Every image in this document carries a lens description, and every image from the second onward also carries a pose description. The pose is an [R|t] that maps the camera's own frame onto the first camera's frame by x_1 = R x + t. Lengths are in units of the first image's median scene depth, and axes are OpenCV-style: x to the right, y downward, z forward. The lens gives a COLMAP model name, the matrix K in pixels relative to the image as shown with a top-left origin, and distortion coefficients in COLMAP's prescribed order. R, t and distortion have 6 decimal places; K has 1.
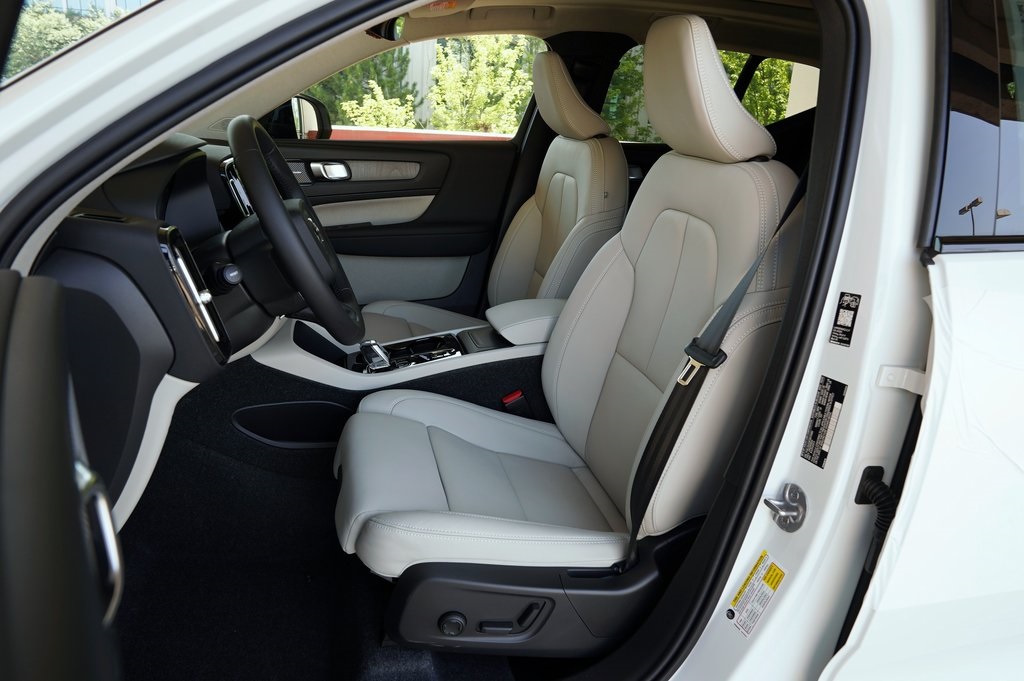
lens RADIAL K [[718.2, 0, 517.5], [0, 718.2, 345.7], [0, 0, 1]] dist [-0.126648, 0.078266]
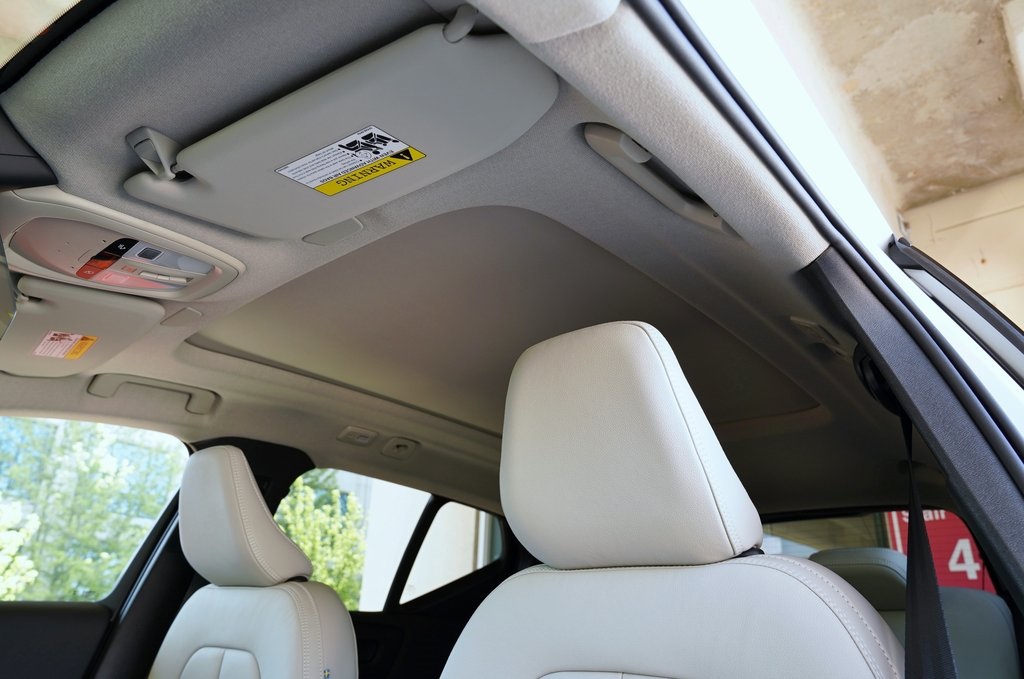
lens RADIAL K [[718.2, 0, 513.8], [0, 718.2, 342.6], [0, 0, 1]] dist [-0.126648, 0.078266]
pose [[0.816256, 0.184983, 0.547273, -0.097529], [0.205009, 0.792930, -0.573788, -0.061753], [-0.540091, 0.580554, 0.609310, 0.364856]]
